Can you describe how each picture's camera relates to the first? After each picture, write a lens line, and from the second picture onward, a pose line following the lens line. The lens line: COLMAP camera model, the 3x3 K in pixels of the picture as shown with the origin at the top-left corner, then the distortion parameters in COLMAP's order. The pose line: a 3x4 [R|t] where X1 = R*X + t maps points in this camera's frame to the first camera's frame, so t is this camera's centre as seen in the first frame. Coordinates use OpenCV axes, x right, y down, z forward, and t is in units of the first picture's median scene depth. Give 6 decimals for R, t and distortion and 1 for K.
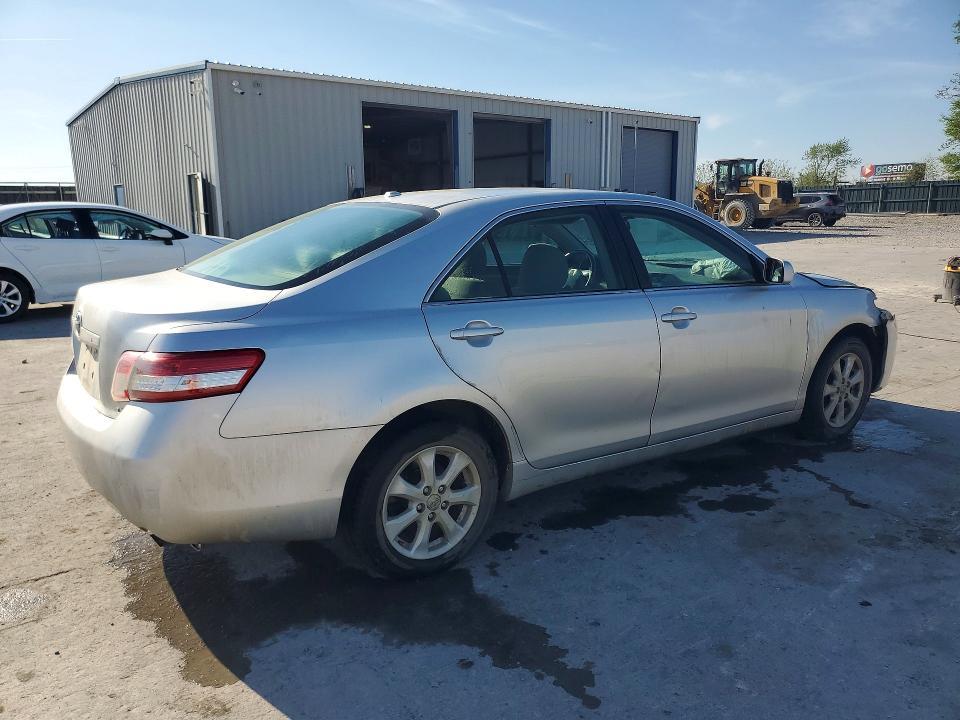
lens RADIAL K [[760.7, 0, 476.7], [0, 760.7, 362.0], [0, 0, 1]] dist [0.014254, 0.004406]
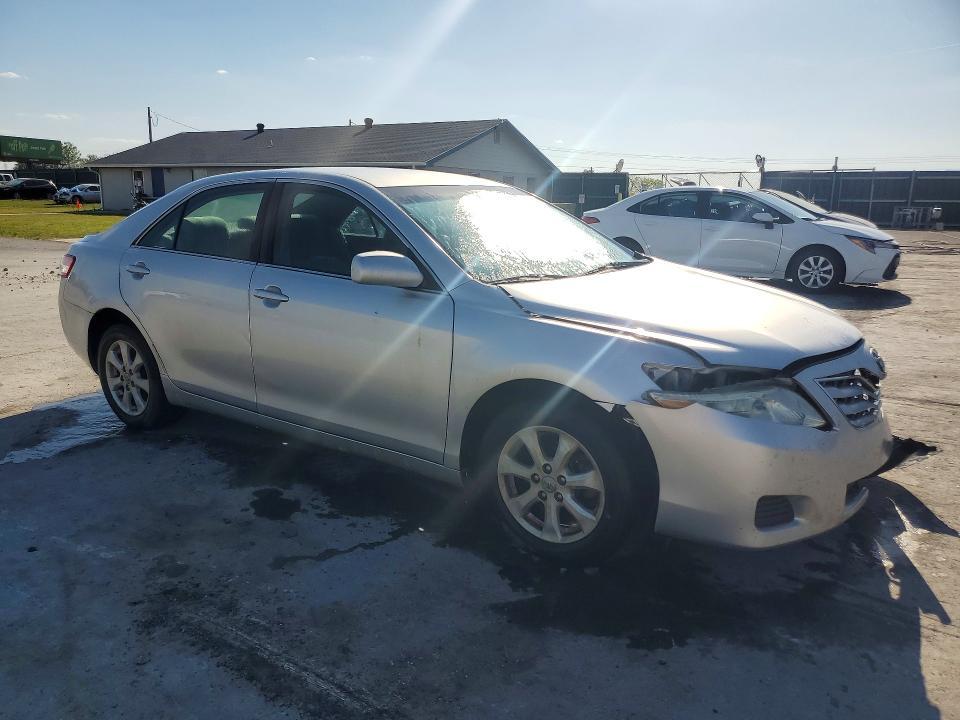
lens RADIAL K [[760.7, 0, 475.8], [0, 760.7, 360.0], [0, 0, 1]] dist [0.014254, 0.004406]
pose [[0.318845, 0.214139, -0.923300, 1.019260], [-0.196028, 0.967980, 0.156807, -0.147544], [0.927314, 0.130995, 0.350612, 0.718053]]
